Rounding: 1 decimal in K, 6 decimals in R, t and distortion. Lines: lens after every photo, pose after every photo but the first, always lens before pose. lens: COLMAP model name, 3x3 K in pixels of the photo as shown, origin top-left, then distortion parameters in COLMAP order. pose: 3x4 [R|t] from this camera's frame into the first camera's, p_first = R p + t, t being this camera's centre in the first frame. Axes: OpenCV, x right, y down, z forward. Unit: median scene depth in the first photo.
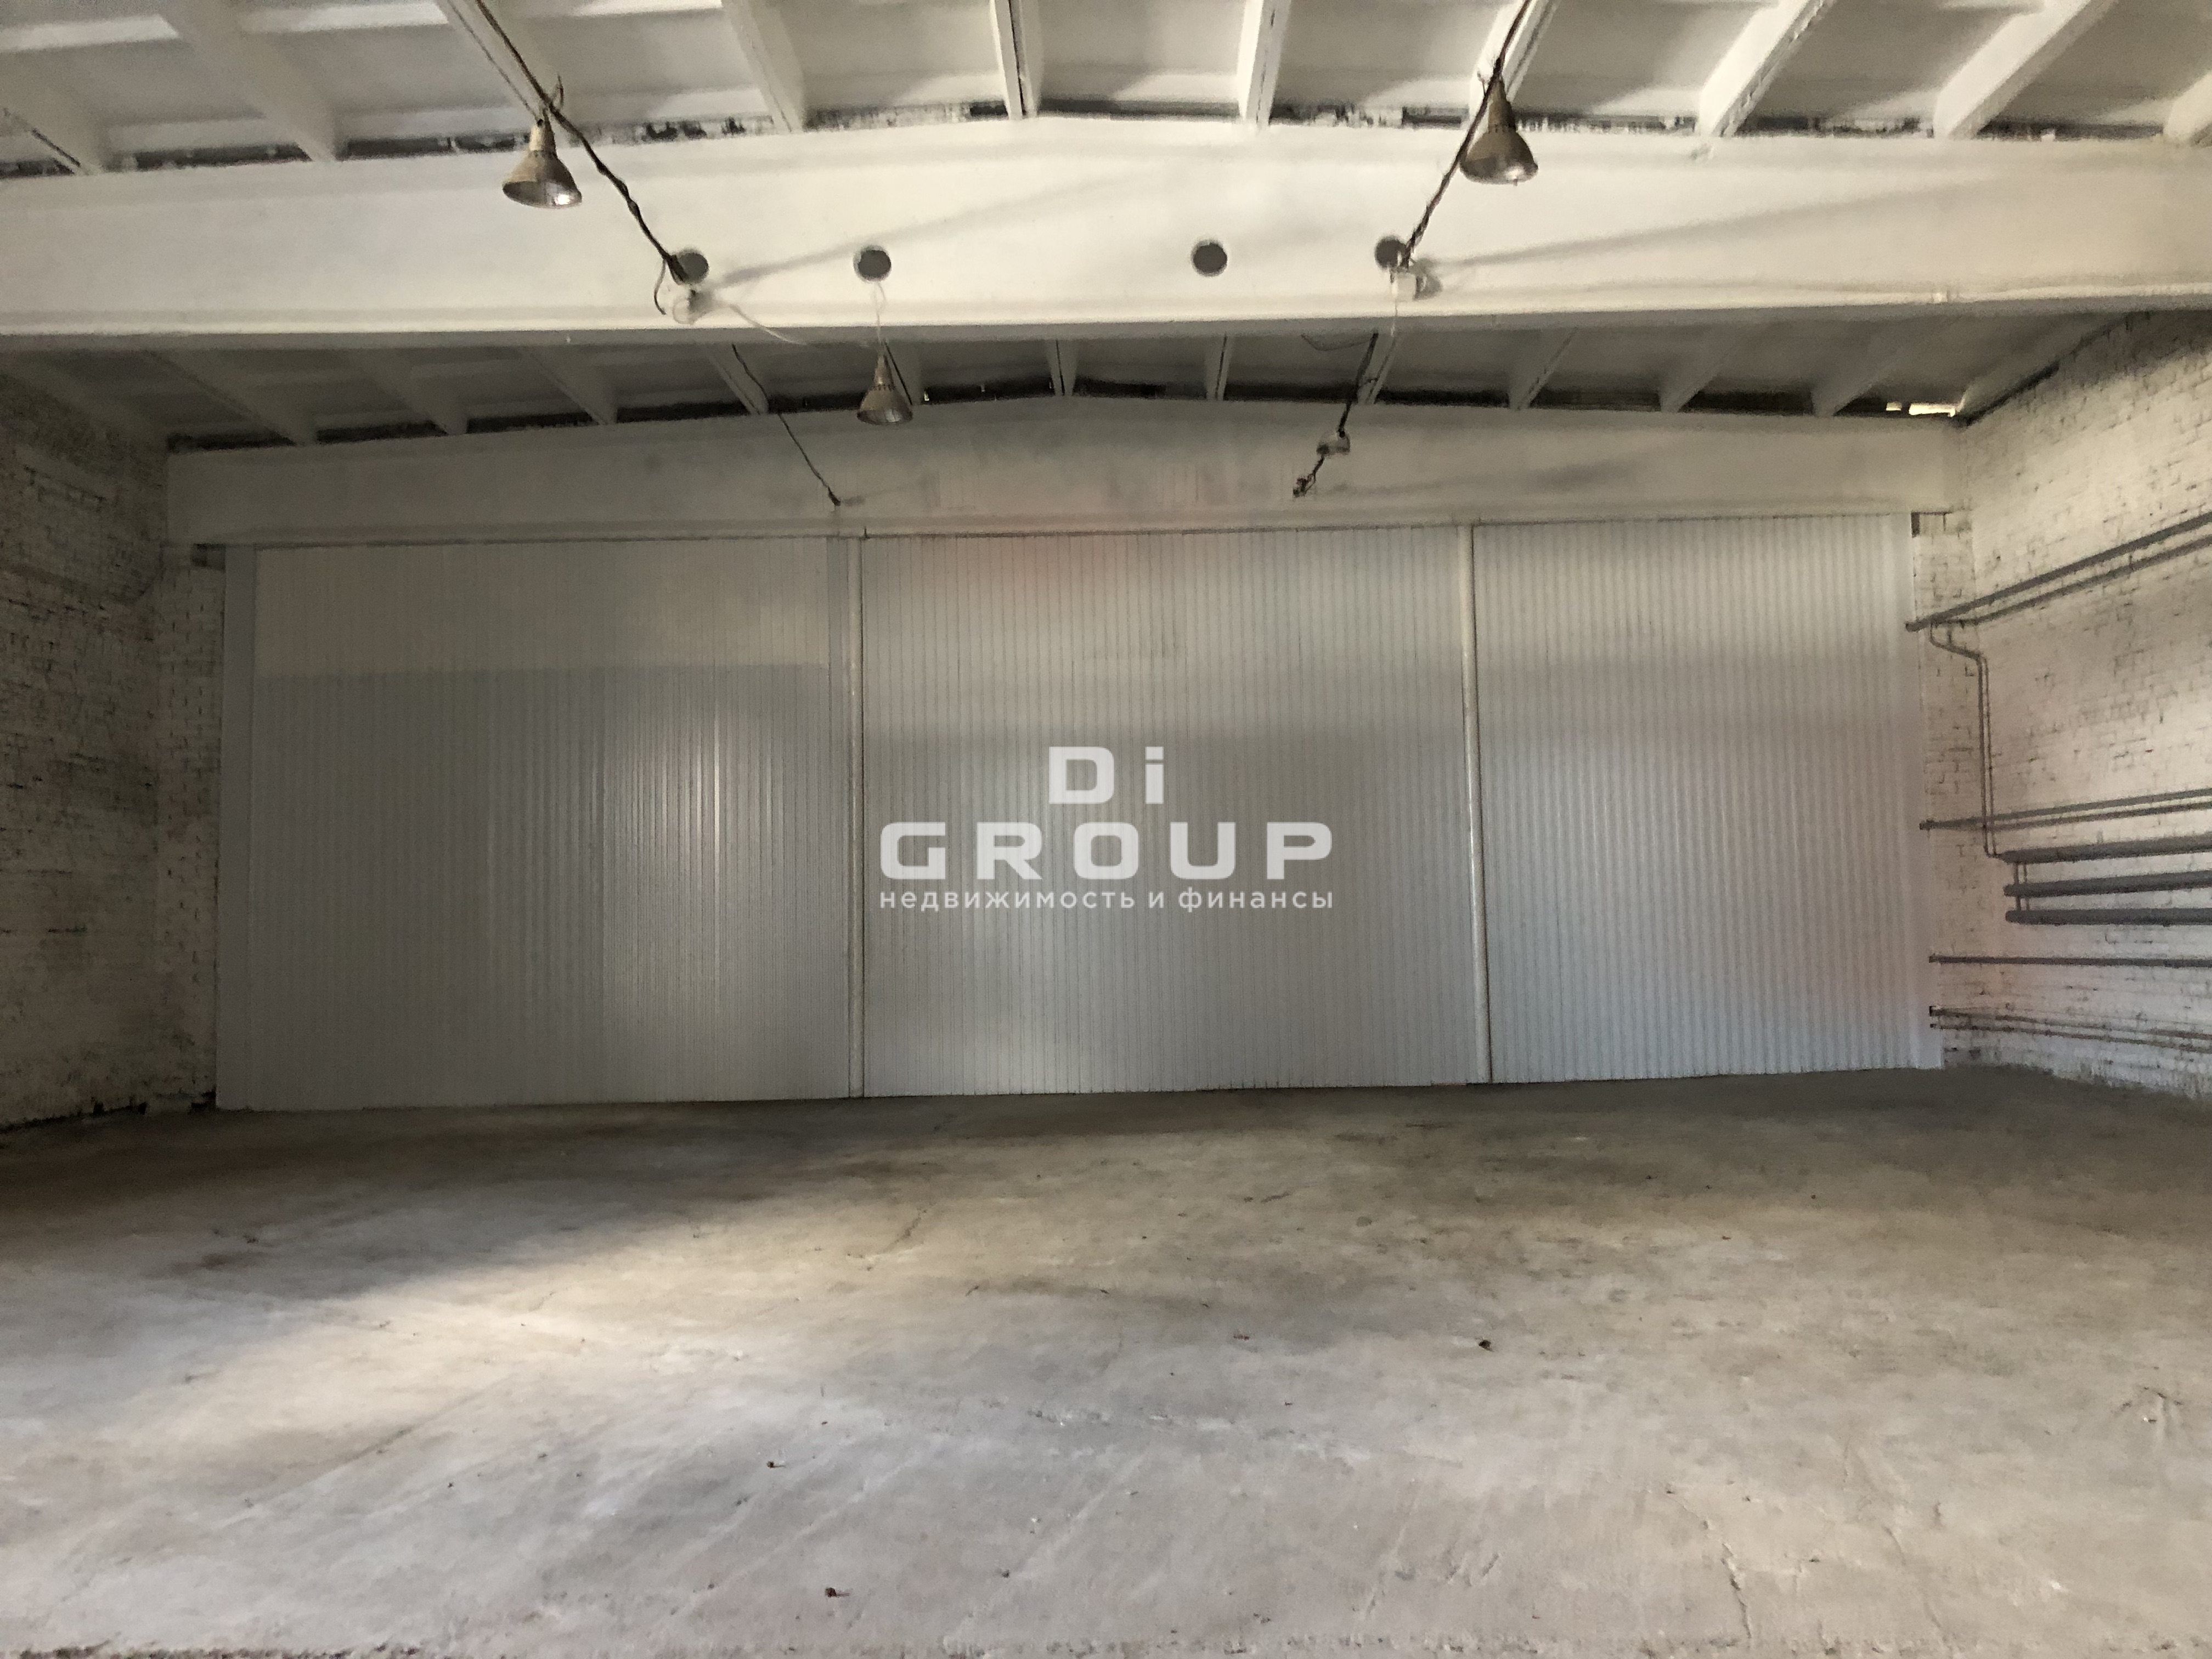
lens RADIAL K [[1856.4, 0, 1115.6], [0, 1856.4, 821.3], [0, 0, 1]] dist [0.058961, -0.024983]
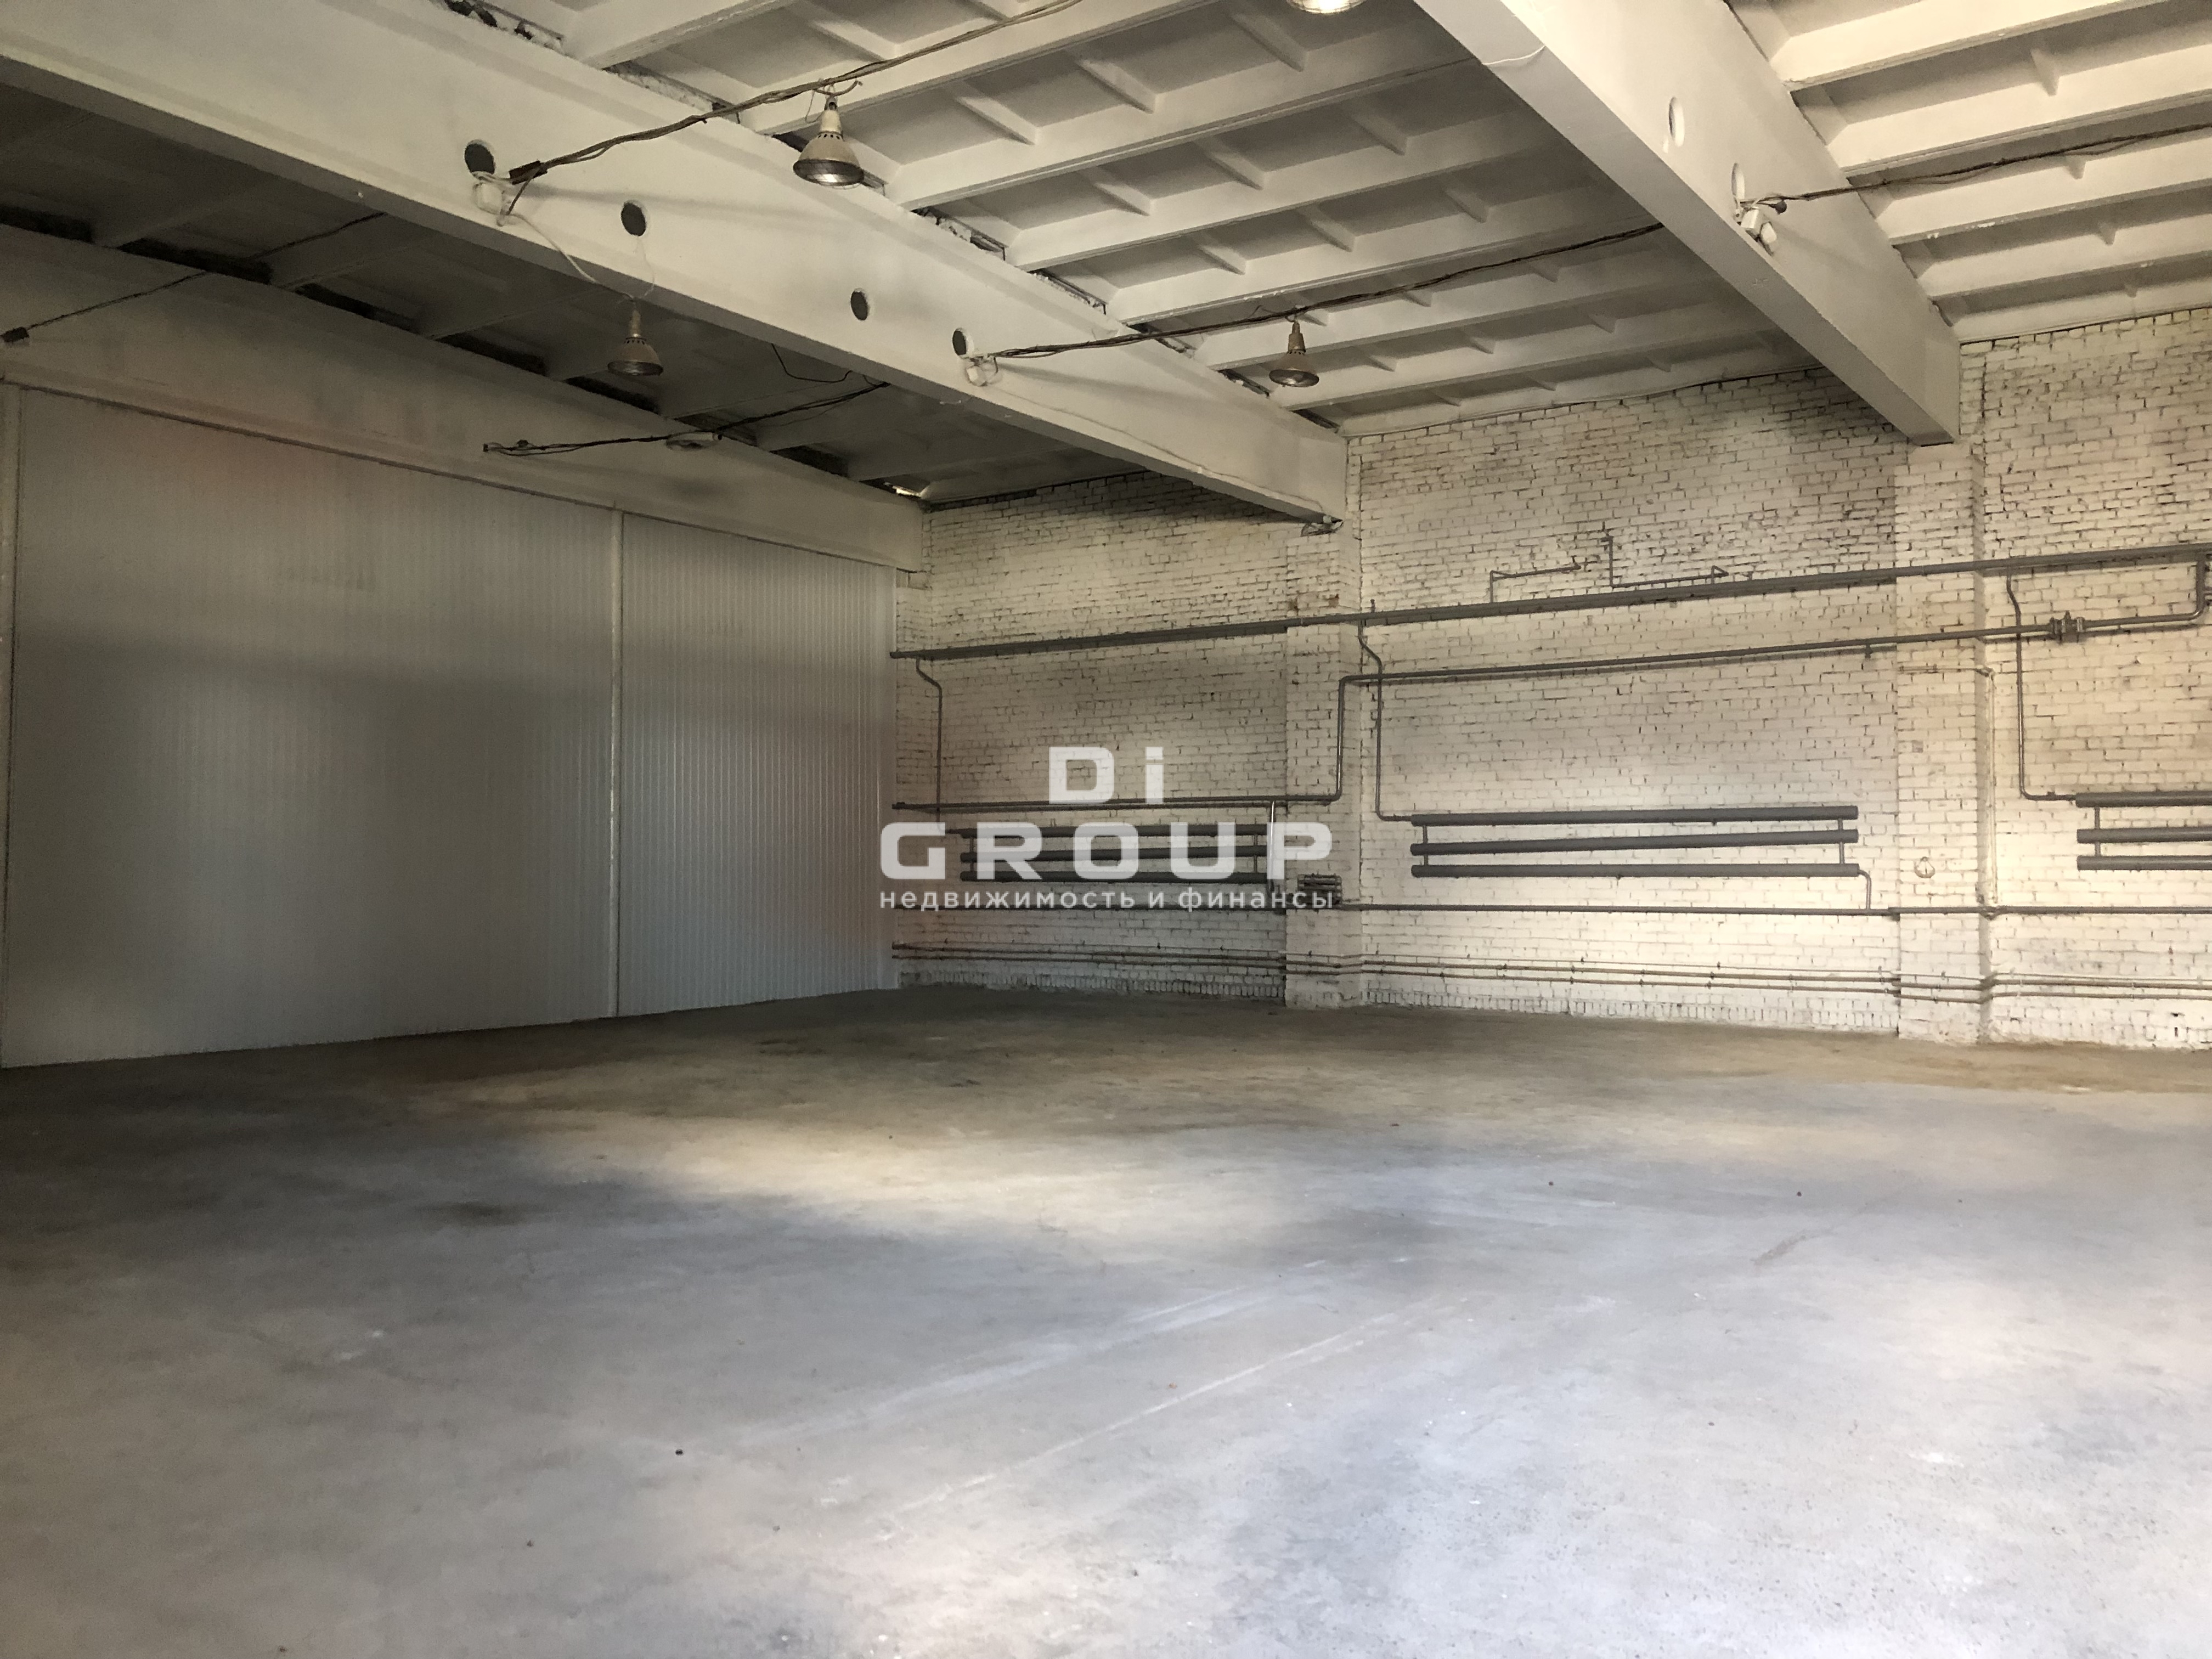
lens RADIAL K [[1856.4, 0, 1161.2], [0, 1856.4, 824.4], [0, 0, 1]] dist [0.058961, -0.024983]
pose [[0.546201, 0.043639, 0.836516, -0.570321], [-0.060008, 0.998115, -0.012887, 0.020894], [-0.835502, -0.043159, 0.547790, 0.124194]]
